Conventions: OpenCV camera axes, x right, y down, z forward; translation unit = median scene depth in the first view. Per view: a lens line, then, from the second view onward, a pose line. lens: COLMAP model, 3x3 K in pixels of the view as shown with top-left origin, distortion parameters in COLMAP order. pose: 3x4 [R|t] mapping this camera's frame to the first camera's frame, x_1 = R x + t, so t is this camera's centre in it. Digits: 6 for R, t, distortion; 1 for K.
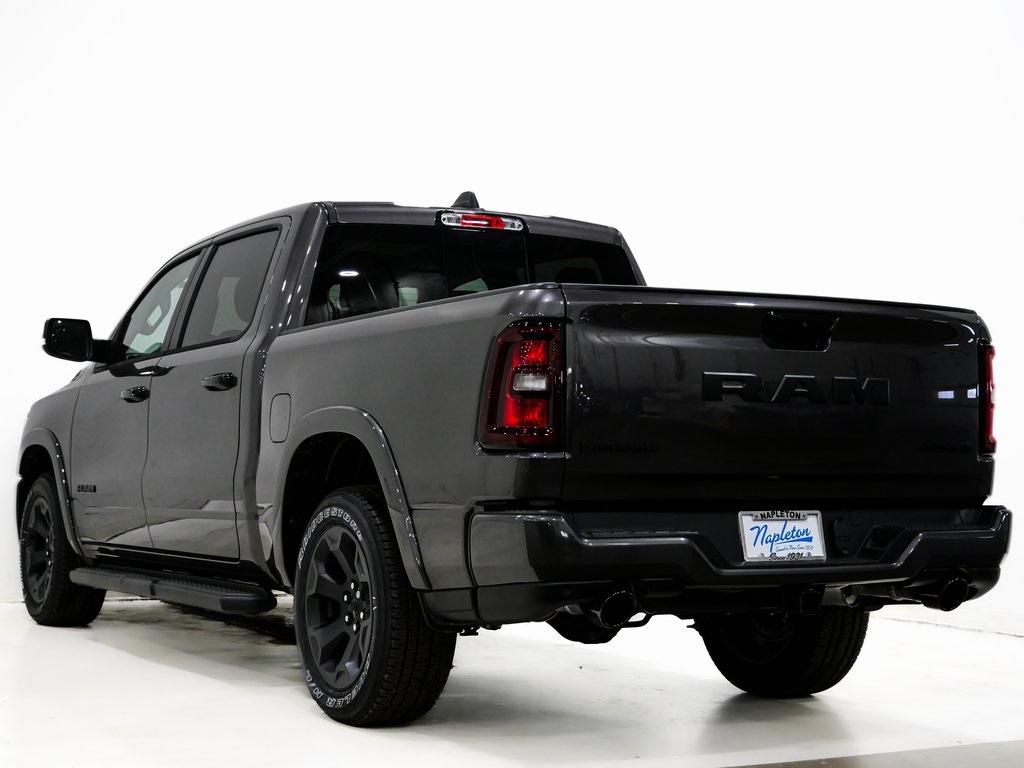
lens RADIAL K [[1701.0, 0, 512.0], [0, 1701.0, 384.0], [0, 0, 1]] dist [-0.444317, 3.867289]
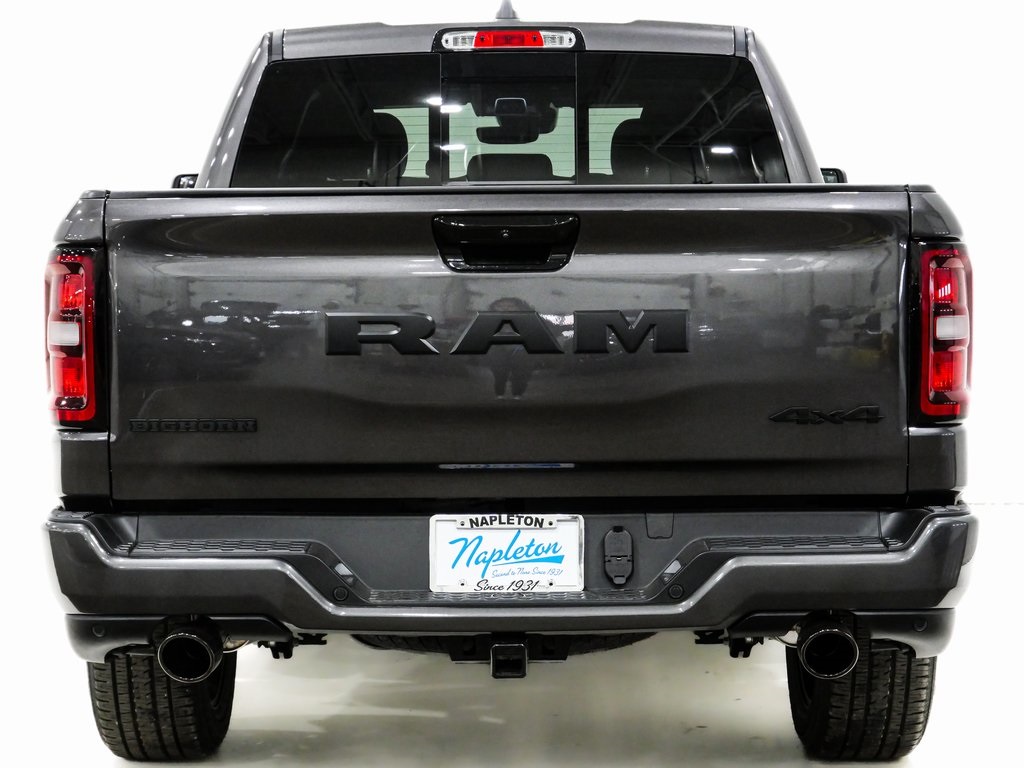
lens RADIAL K [[2229.4, 0, 512.0], [0, 2229.4, 384.0], [0, 0, 1]] dist [-0.014410, -0.099463]
pose [[0.876275, 0.016505, -0.481529, 0.576906], [0.035509, 0.994483, 0.098705, -0.060732], [0.480502, -0.103591, 0.870854, 0.250128]]
